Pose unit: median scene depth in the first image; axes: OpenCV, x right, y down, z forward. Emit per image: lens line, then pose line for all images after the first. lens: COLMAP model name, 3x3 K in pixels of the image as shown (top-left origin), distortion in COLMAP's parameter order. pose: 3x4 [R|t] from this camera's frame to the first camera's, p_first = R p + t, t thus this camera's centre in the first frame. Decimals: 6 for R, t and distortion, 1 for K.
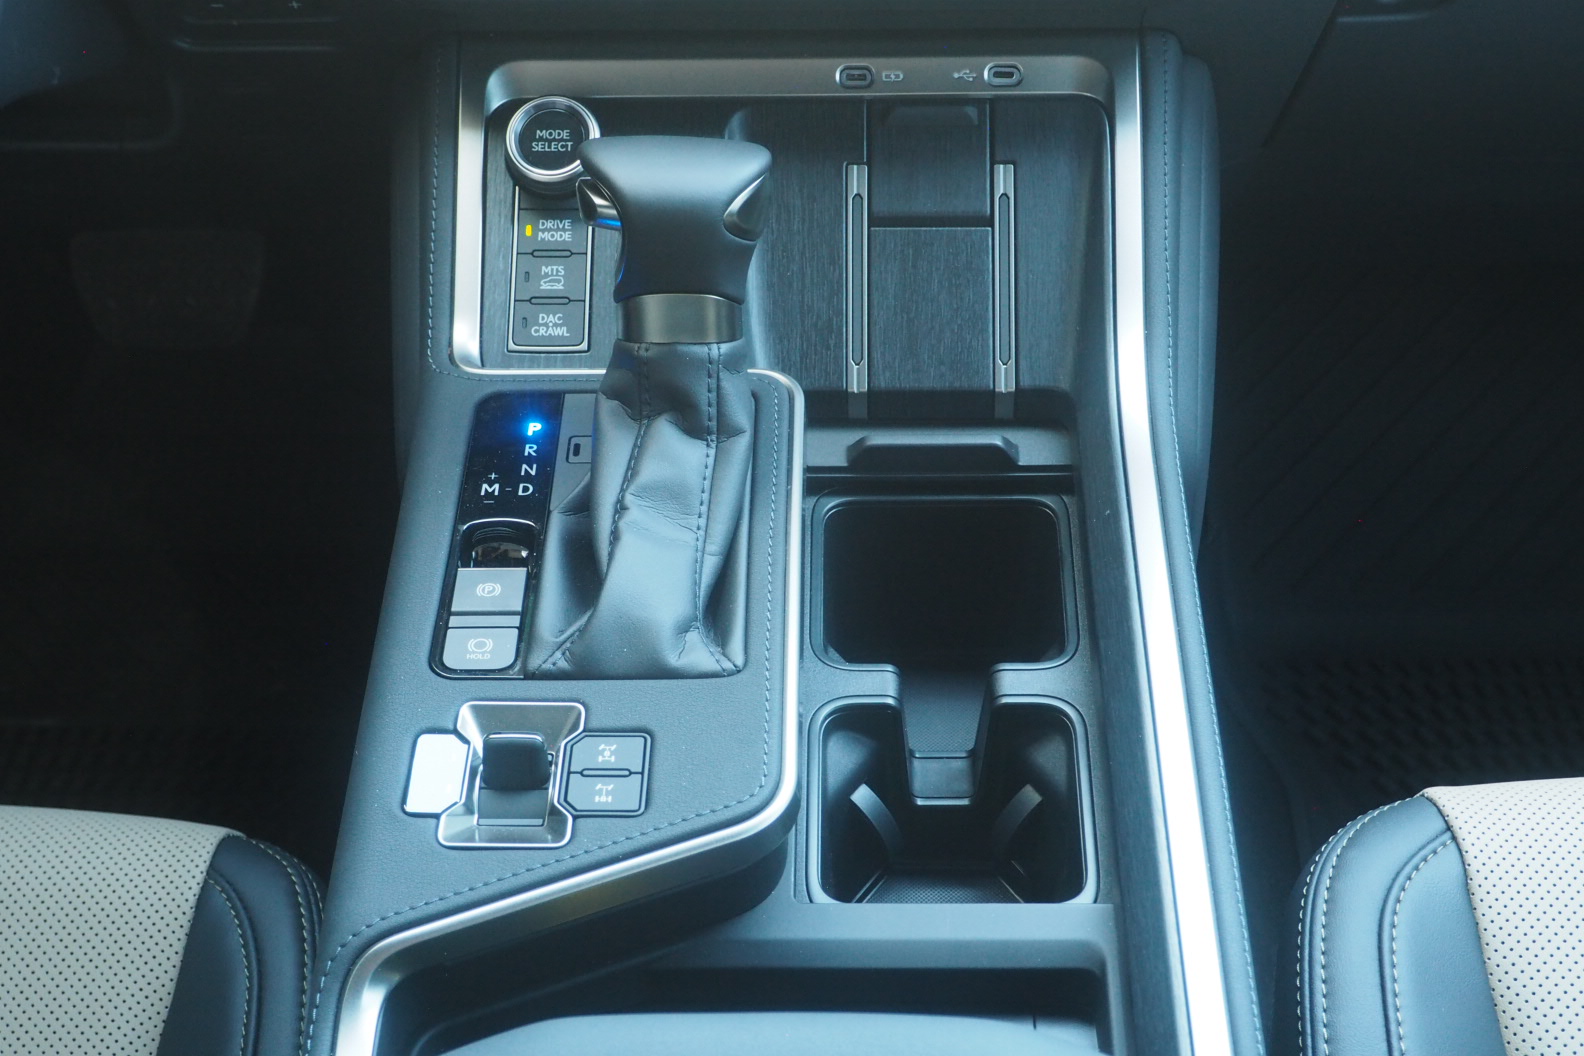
lens RADIAL K [[2232.1, 0, 792.0], [0, 2232.1, 528.0], [0, 0, 1]] dist [0.007219, 0.020576]
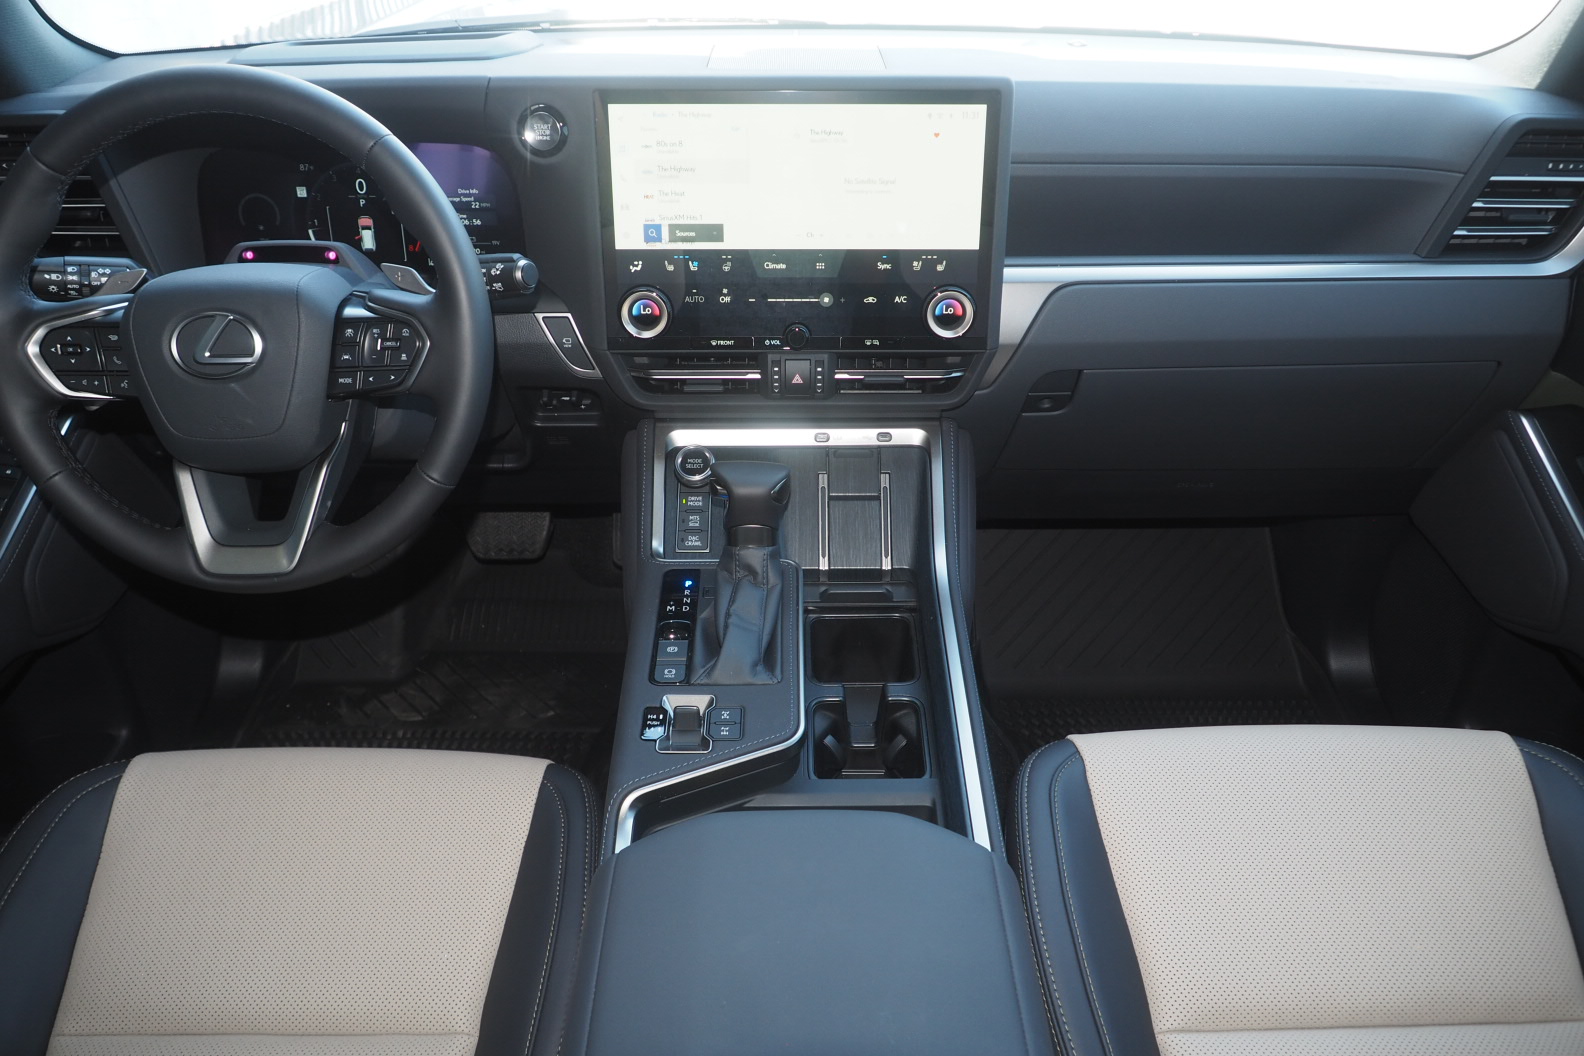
lens RADIAL K [[1118.6, 0, 792.0], [0, 1118.6, 528.0], [0, 0, 1]] dist [-0.035784, 0.003331]
pose [[0.999672, 0.001117, 0.025605, -0.036325], [0.001979, 0.992703, -0.120573, 0.039566], [-0.025553, 0.120584, 0.992374, -0.179097]]
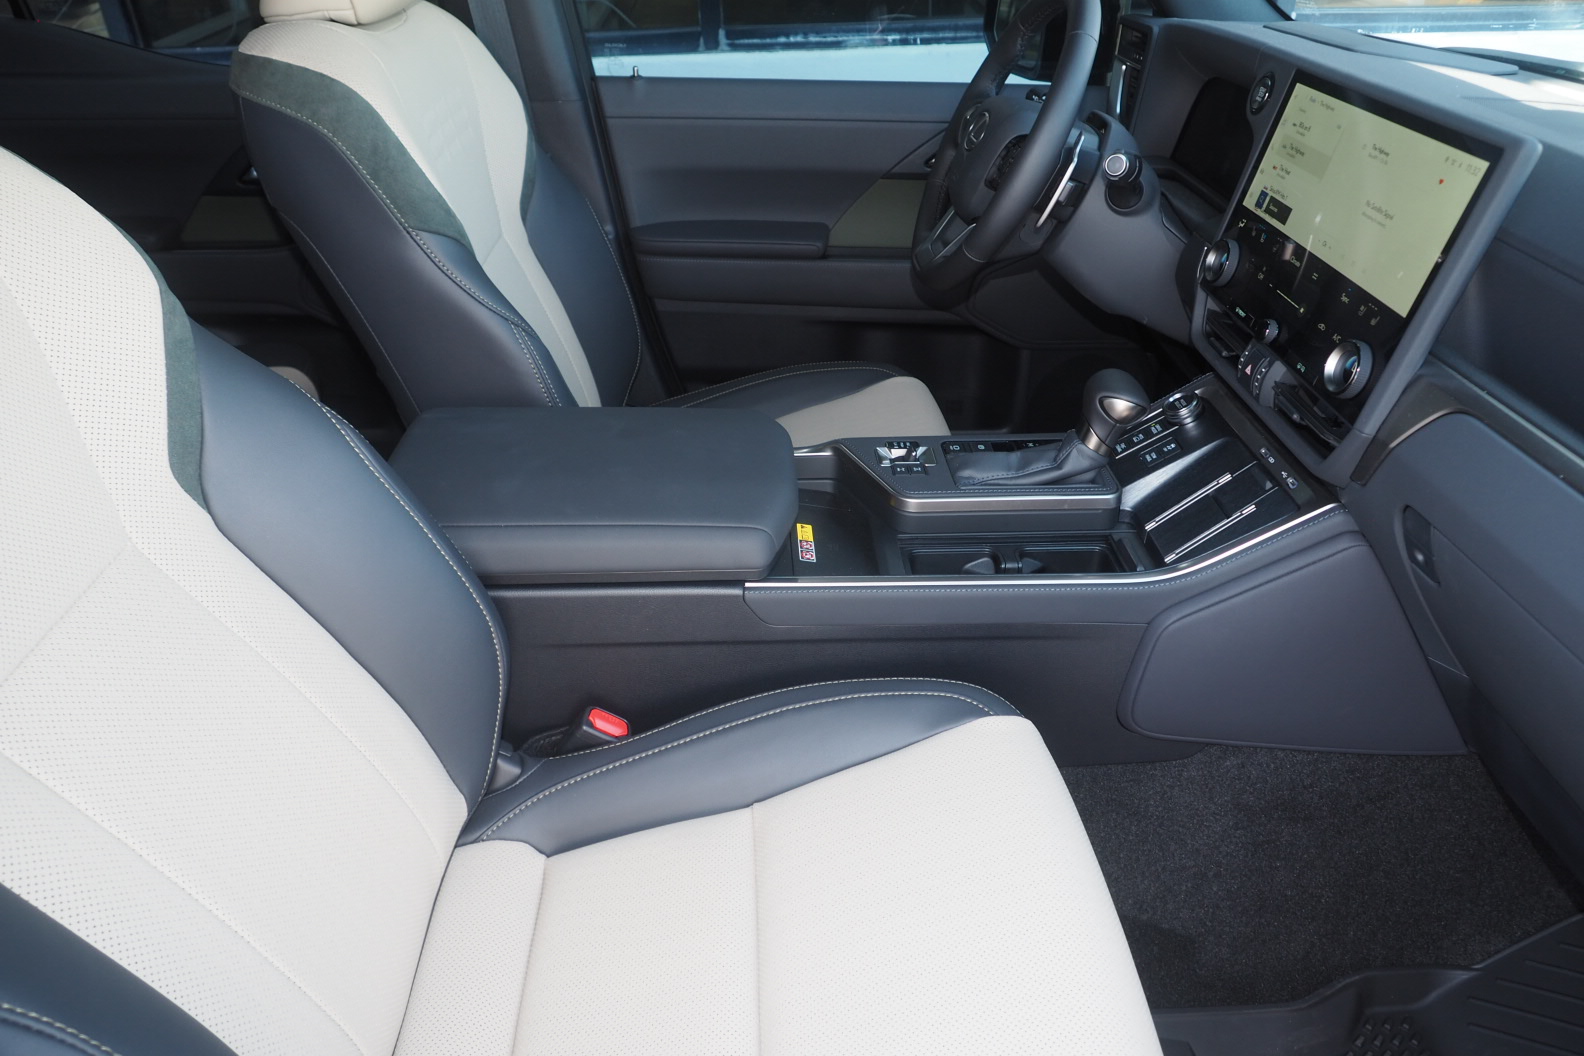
lens RADIAL K [[1110.8, 0, 792.0], [0, 1110.8, 528.0], [0, 0, 1]] dist [-0.027957, -0.005718]
pose [[0.055325, 0.530990, -0.845570, 1.103186], [-0.679925, 0.640207, 0.357542, -0.247961], [0.731191, 0.555143, 0.396453, 0.245198]]
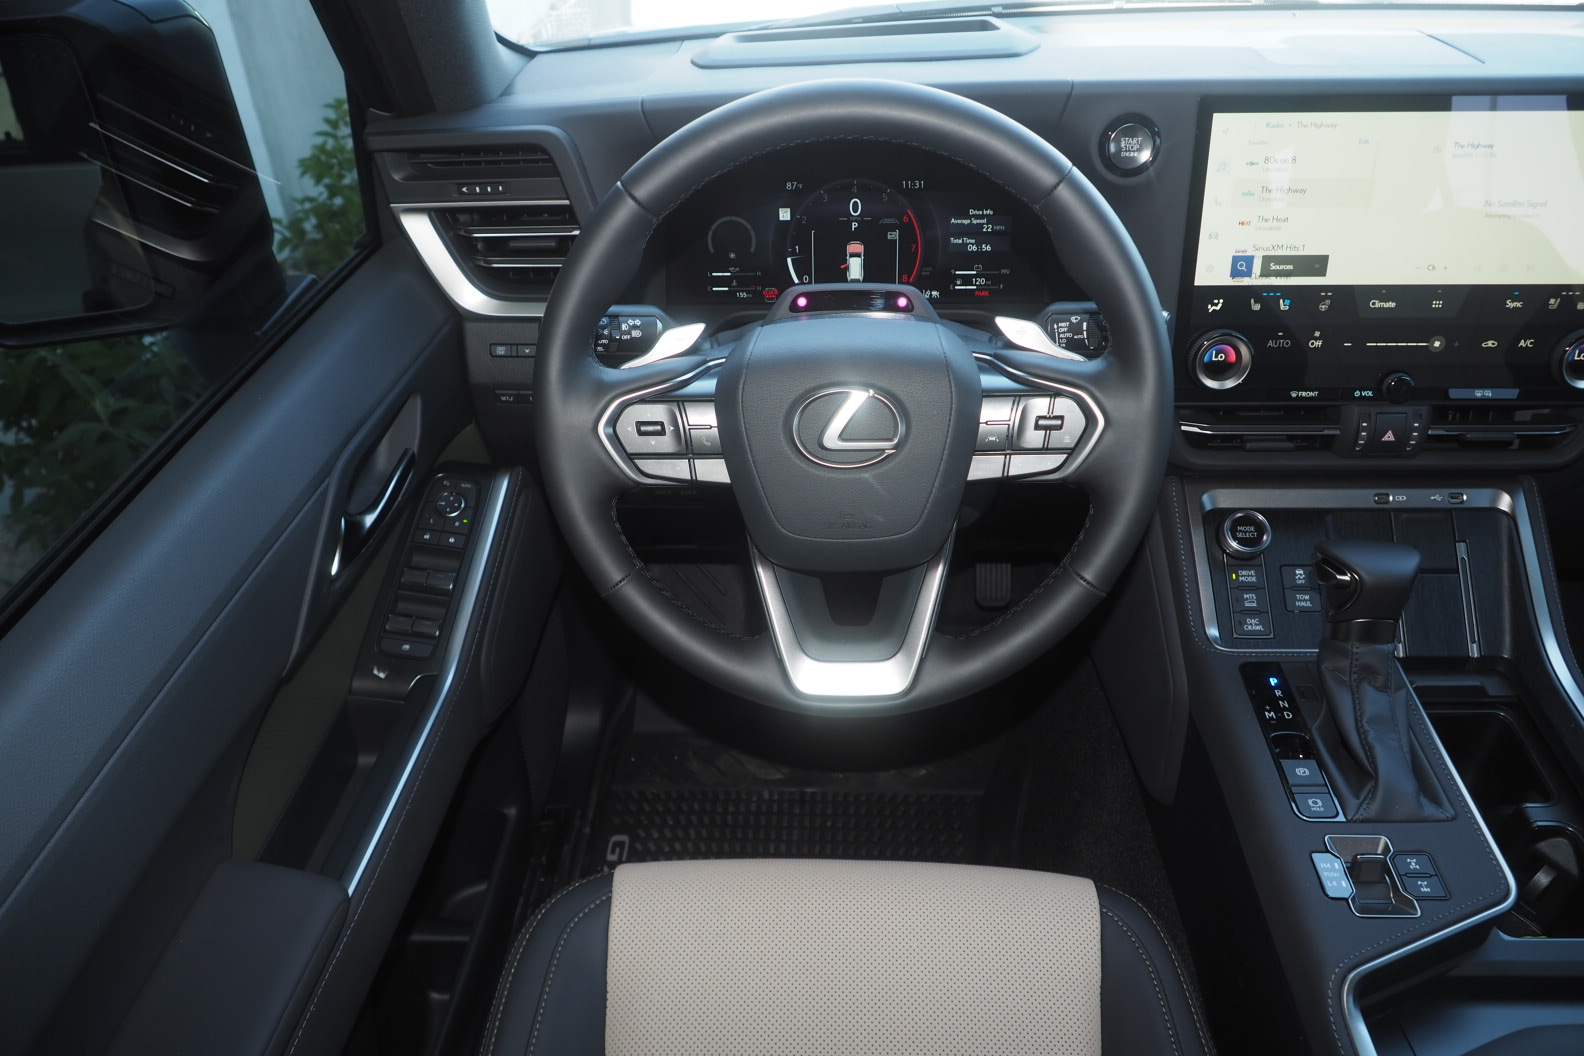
lens RADIAL K [[1118.6, 0, 792.0], [0, 1118.6, 528.0], [0, 0, 1]] dist [-0.035784, 0.003331]
pose [[0.999296, 0.002726, -0.037414, -0.507622], [-0.006078, 0.995944, -0.089769, -0.089028], [0.037017, 0.089934, 0.995260, -0.017321]]
